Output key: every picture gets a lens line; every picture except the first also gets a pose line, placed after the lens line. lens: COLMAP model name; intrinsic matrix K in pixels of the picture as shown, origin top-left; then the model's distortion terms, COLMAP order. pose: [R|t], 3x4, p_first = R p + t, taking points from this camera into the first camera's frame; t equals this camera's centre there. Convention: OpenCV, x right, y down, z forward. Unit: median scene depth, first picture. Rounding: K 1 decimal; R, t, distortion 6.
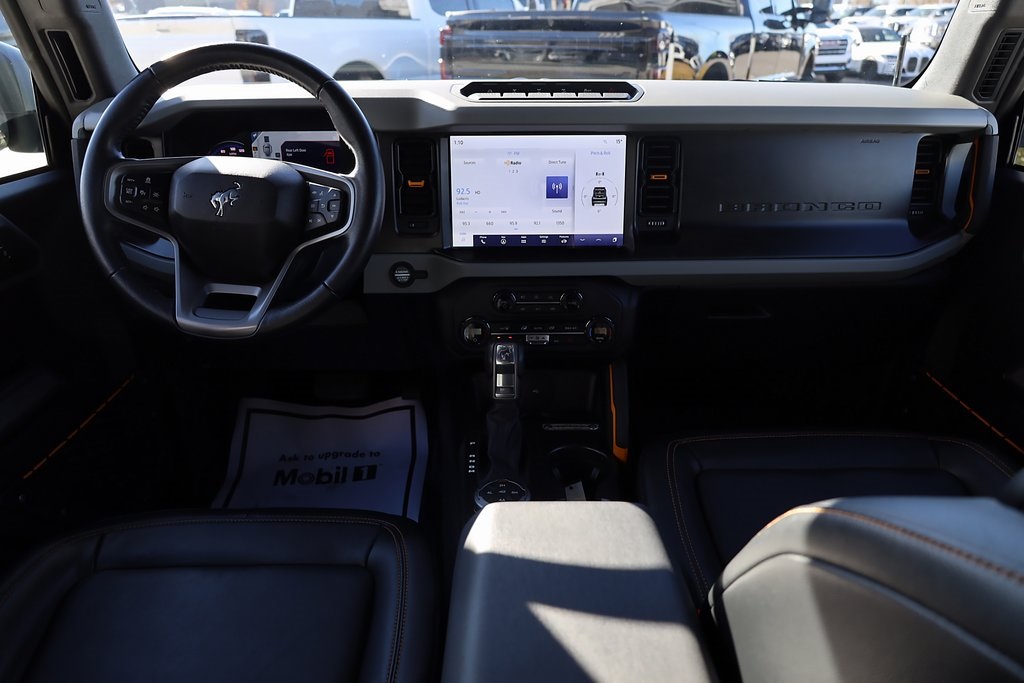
lens RADIAL K [[705.7, 0, 515.1], [0, 705.7, 343.6], [0, 0, 1]] dist [-0.005760, -0.000430]
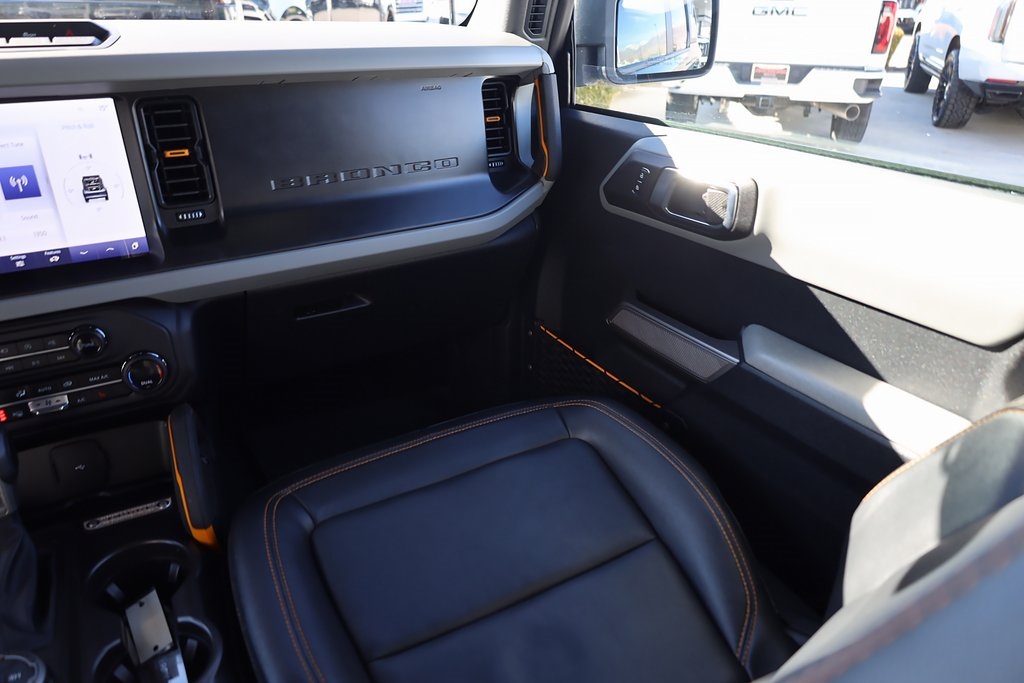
lens RADIAL K [[725.6, 0, 510.3], [0, 725.6, 344.9], [0, 0, 1]] dist [0.010617, 0.002465]
pose [[0.868283, -0.214603, 0.447247, 0.120681], [0.197564, 0.976594, 0.085049, -0.035692], [-0.455030, 0.014513, 0.890358, 0.163902]]
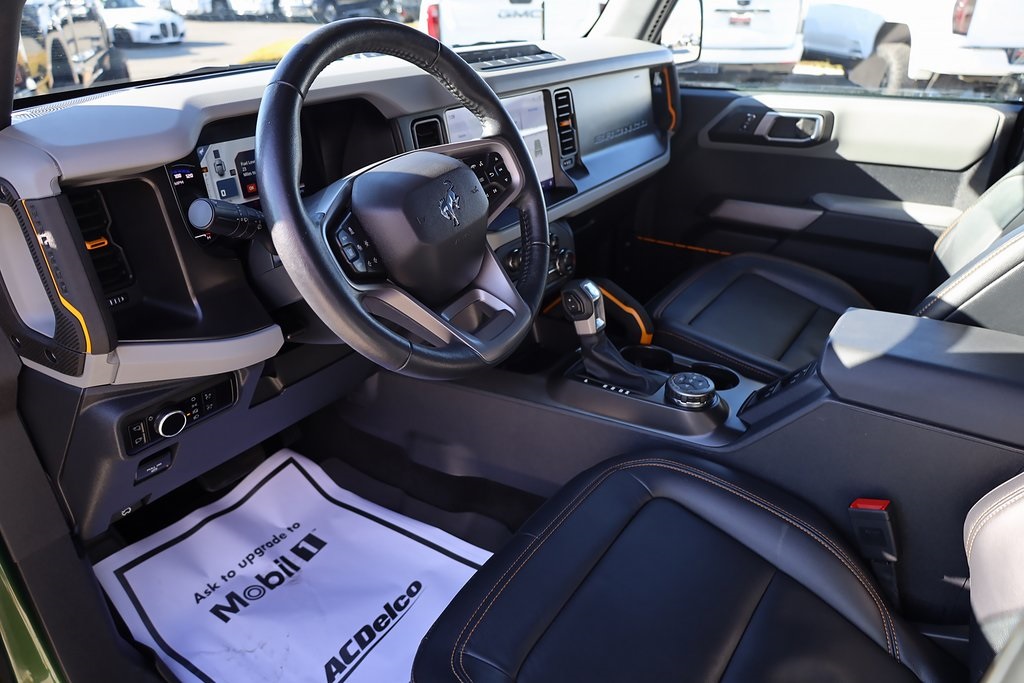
lens RADIAL K [[741.2, 0, 561.8], [0, 741.2, 361.4], [0, 0, 1]] dist [0.001419, -0.000468]
pose [[0.539413, -0.382963, 0.749915, -0.879209], [0.350913, 0.911808, 0.213226, -0.136472], [-0.765437, 0.148138, 0.626228, 0.275884]]
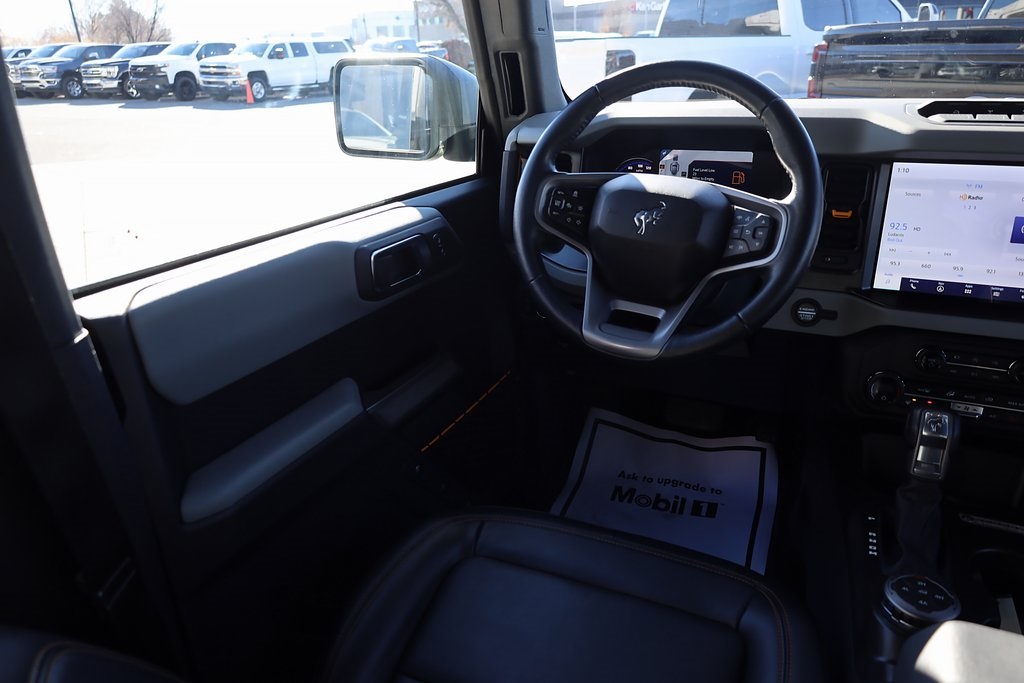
lens RADIAL K [[705.7, 0, 515.1], [0, 705.7, 343.6], [0, 0, 1]] dist [-0.005760, -0.000430]
pose [[0.900028, 0.144667, -0.411121, -0.119043], [-0.153999, 0.988015, 0.010532, -0.010462], [0.407717, 0.053833, 0.911520, 0.028601]]
